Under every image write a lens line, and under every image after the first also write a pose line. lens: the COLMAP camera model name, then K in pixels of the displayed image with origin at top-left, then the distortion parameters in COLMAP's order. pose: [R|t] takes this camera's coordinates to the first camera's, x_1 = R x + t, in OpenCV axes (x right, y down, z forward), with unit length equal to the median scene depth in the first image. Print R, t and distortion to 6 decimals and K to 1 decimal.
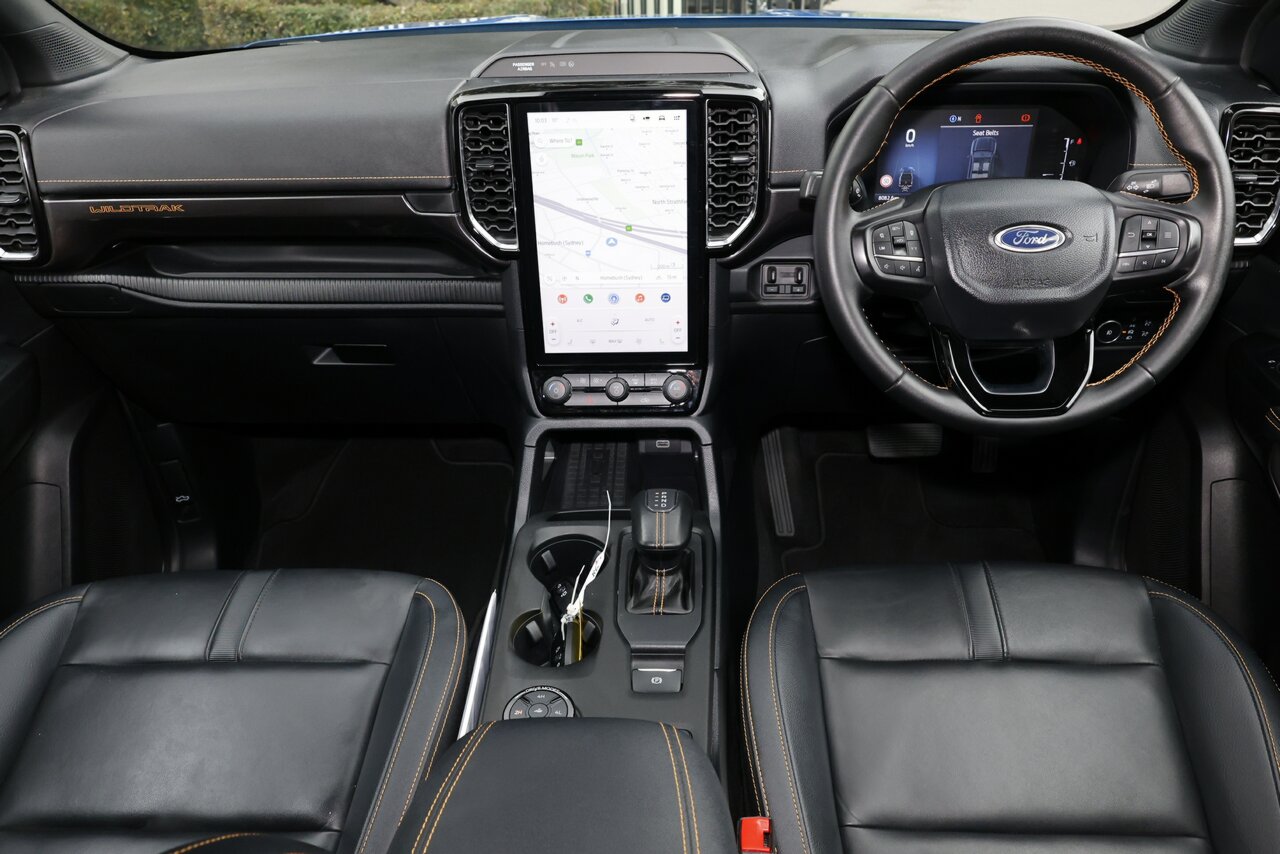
lens RADIAL K [[938.5, 0, 640.1], [0, 938.5, 408.0], [0, 0, 1]] dist [0.001646, -0.007390]
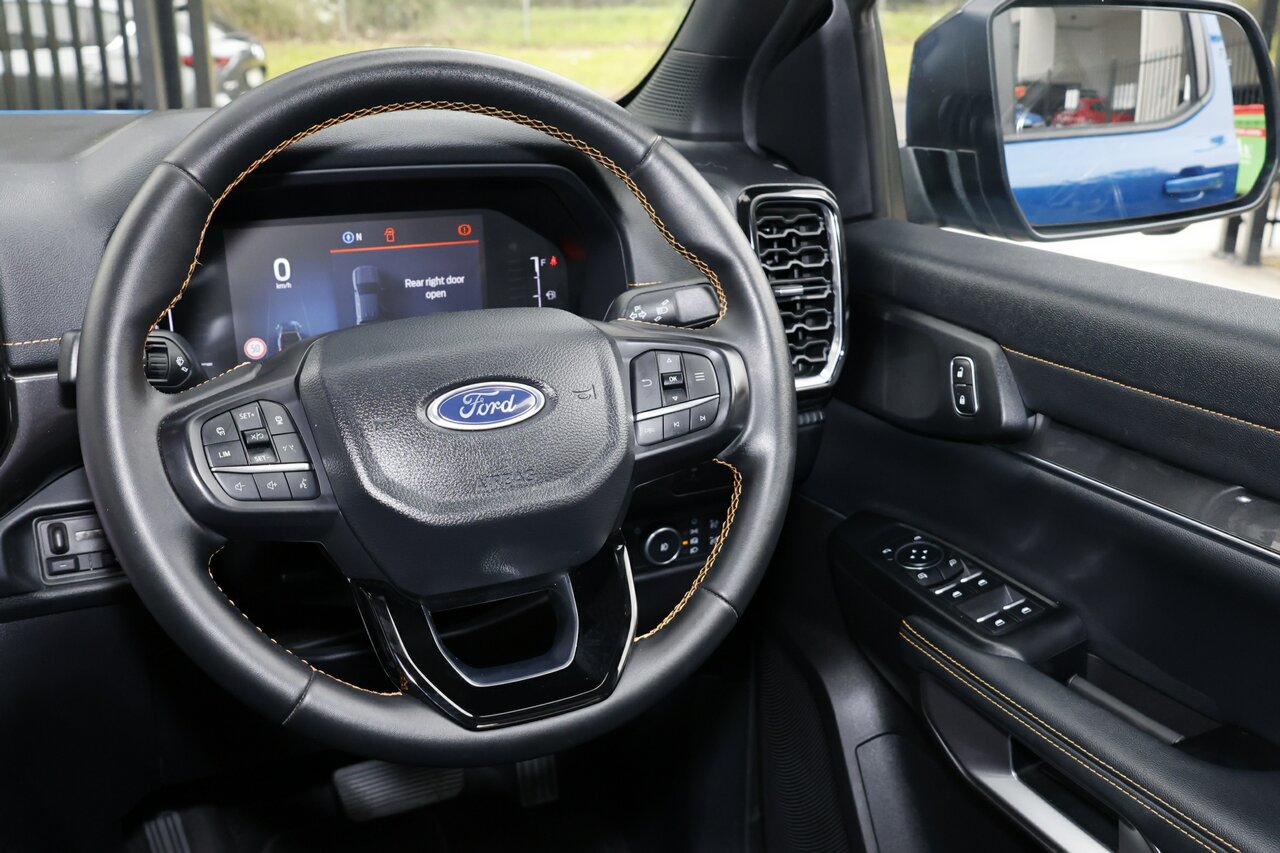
lens RADIAL K [[1100.6, 0, 640.0], [0, 1100.6, 426.5], [0, 0, 1]] dist [0.013468, -0.002086]
pose [[0.913851, -0.110726, 0.390662, 0.227811], [0.202114, 0.958487, -0.201126, -0.013090], [-0.352174, 0.262758, 0.898294, 0.351723]]
